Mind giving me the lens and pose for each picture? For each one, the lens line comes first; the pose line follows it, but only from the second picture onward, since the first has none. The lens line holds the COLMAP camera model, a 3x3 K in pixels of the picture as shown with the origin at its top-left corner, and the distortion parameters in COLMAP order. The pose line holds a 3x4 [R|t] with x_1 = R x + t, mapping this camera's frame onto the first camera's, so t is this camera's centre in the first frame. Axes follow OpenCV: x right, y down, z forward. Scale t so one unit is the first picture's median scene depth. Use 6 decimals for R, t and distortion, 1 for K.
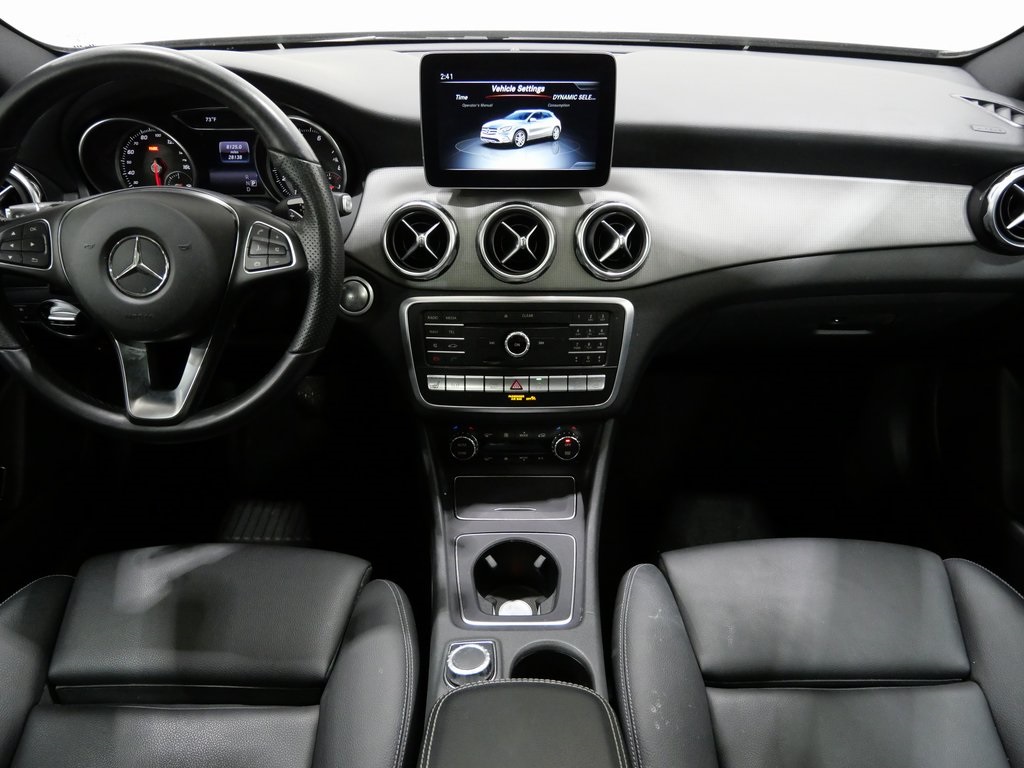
lens RADIAL K [[739.4, 0, 518.7], [0, 739.4, 387.9], [0, 0, 1]] dist [-0.044931, 0.008116]
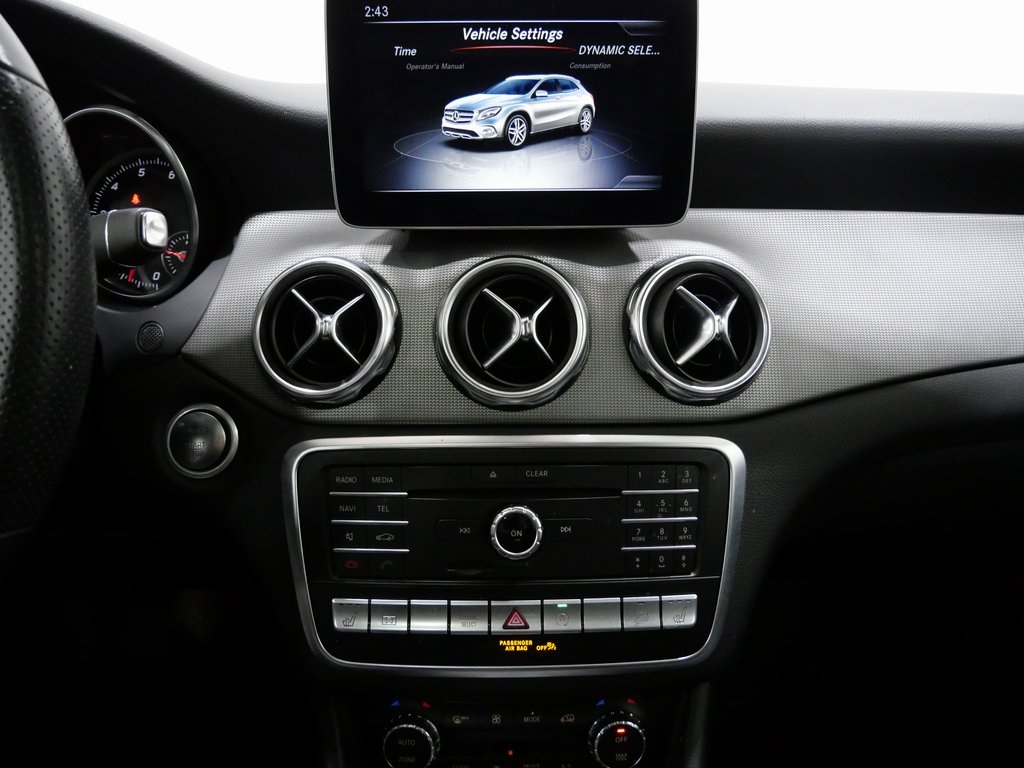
lens RADIAL K [[739.4, 0, 511.3], [0, 739.4, 387.3], [0, 0, 1]] dist [-0.044931, 0.008116]
pose [[0.999916, -0.012107, -0.004722, -0.001939], [0.010402, 0.963443, -0.267713, -0.020853], [0.007790, 0.267641, 0.963487, 0.498267]]
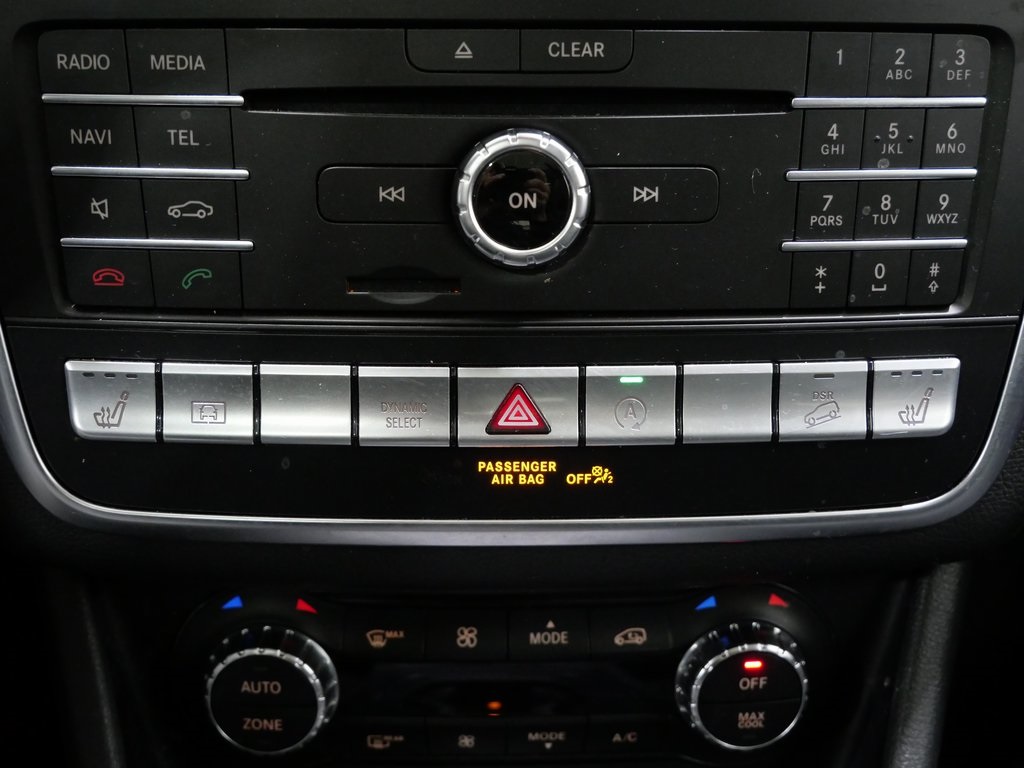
lens RADIAL K [[1532.6, 0, 505.6], [0, 1532.6, 385.5], [0, 0, 1]] dist [0.017825, 0.000000]
pose [[0.999968, -0.003150, 0.007384, -0.009326], [0.003177, 0.999988, -0.003644, -0.009067], [-0.007373, 0.003667, 0.999966, 0.590369]]
